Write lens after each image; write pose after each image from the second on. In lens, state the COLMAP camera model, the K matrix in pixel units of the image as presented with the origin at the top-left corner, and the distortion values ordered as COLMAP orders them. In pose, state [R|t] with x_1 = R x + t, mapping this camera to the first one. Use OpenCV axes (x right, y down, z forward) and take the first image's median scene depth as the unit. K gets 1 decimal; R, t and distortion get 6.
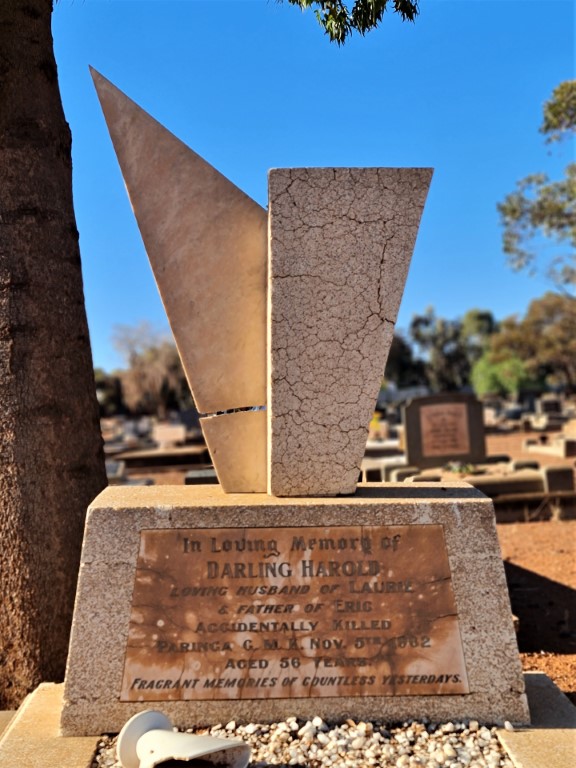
lens RADIAL K [[1212.1, 0, 298.8], [0, 1212.1, 387.0], [0, 0, 1]] dist [0.088855, 0.000000]
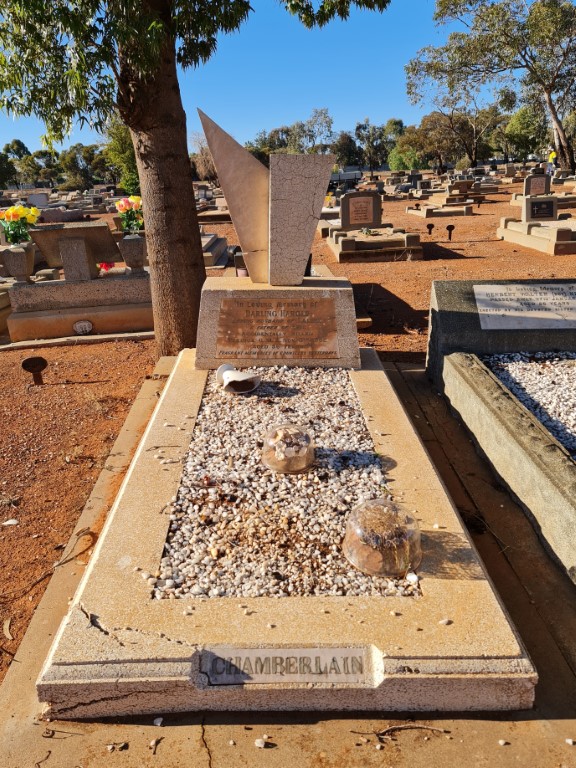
lens RADIAL K [[1212.1, 0, 287.9], [0, 1212.1, 384.0], [0, 0, 1]] dist [0.088855, 0.000000]
pose [[0.999434, 0.022840, -0.024709, 0.087033], [-0.012282, 0.931294, 0.364062, -0.672558], [0.031327, -0.363552, 0.931047, -1.540146]]
